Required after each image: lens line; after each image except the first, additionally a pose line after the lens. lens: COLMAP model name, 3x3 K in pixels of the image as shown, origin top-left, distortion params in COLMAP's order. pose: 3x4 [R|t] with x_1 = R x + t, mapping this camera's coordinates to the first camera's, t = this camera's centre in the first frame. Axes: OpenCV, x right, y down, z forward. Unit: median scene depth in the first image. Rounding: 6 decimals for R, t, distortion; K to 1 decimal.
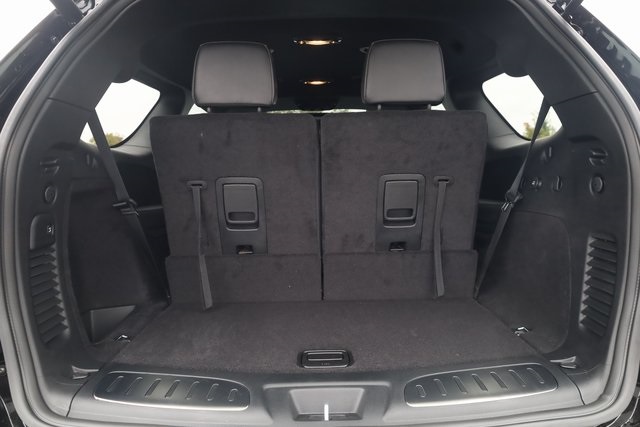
lens RADIAL K [[448.3, 0, 320.0], [0, 448.3, 213.5], [0, 0, 1]] dist [0.005641, 0.003026]
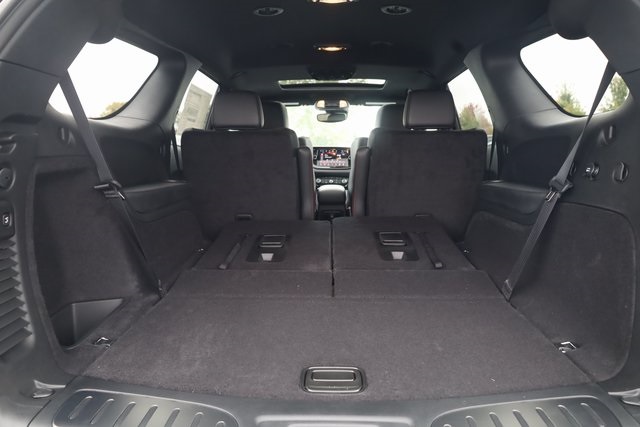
lens RADIAL K [[448.3, 0, 320.0], [0, 448.3, 213.5], [0, 0, 1]] dist [0.005641, 0.003026]
pose [[0.999322, 0.019747, -0.031080, 0.006557], [-0.017770, 0.997876, 0.062668, -0.035095], [0.032251, -0.062073, 0.997550, 0.168205]]
